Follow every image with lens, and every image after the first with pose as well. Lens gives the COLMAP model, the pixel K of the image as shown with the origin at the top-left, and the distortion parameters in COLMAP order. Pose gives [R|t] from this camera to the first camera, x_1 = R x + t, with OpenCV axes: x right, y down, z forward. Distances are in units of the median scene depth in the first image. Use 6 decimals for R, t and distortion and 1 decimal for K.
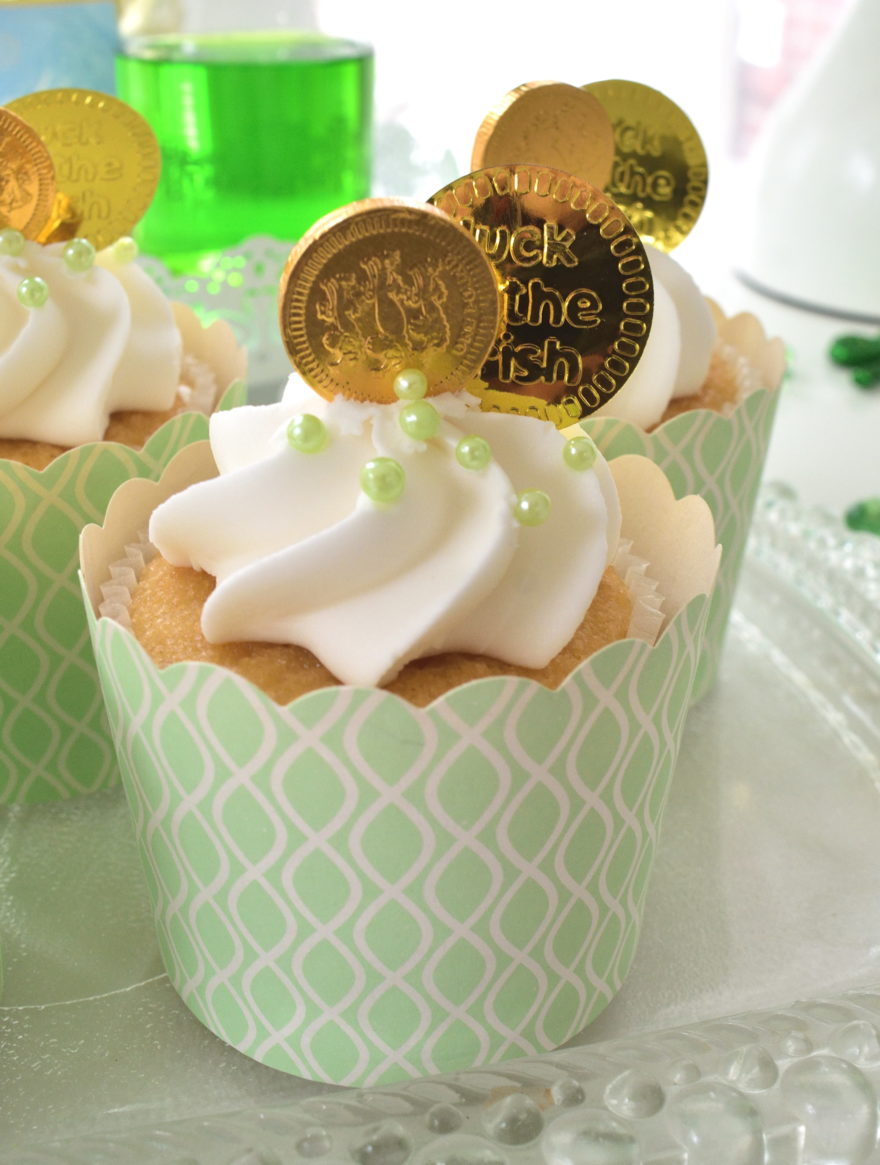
lens RADIAL K [[1218.9, 0, 444.3], [0, 1218.9, 585.7], [0, 0, 1]] dist [-0.086438, 0.000000]
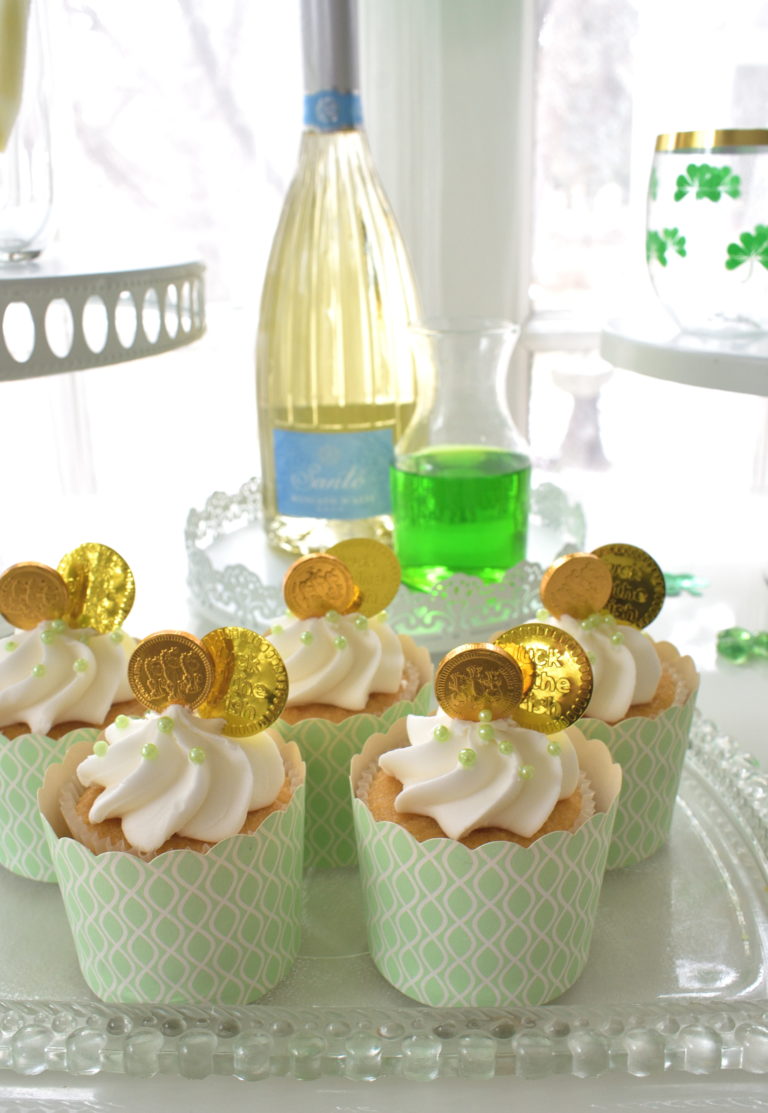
lens RADIAL K [[985.6, 0, 384.8], [0, 985.6, 558.4], [0, 0, 1]] dist [-0.098031, -0.012911]
pose [[0.963836, 0.048292, -0.262084, 0.278724], [-0.087919, 0.986006, -0.141644, -0.176809], [0.251576, 0.159564, 0.954594, -0.994325]]
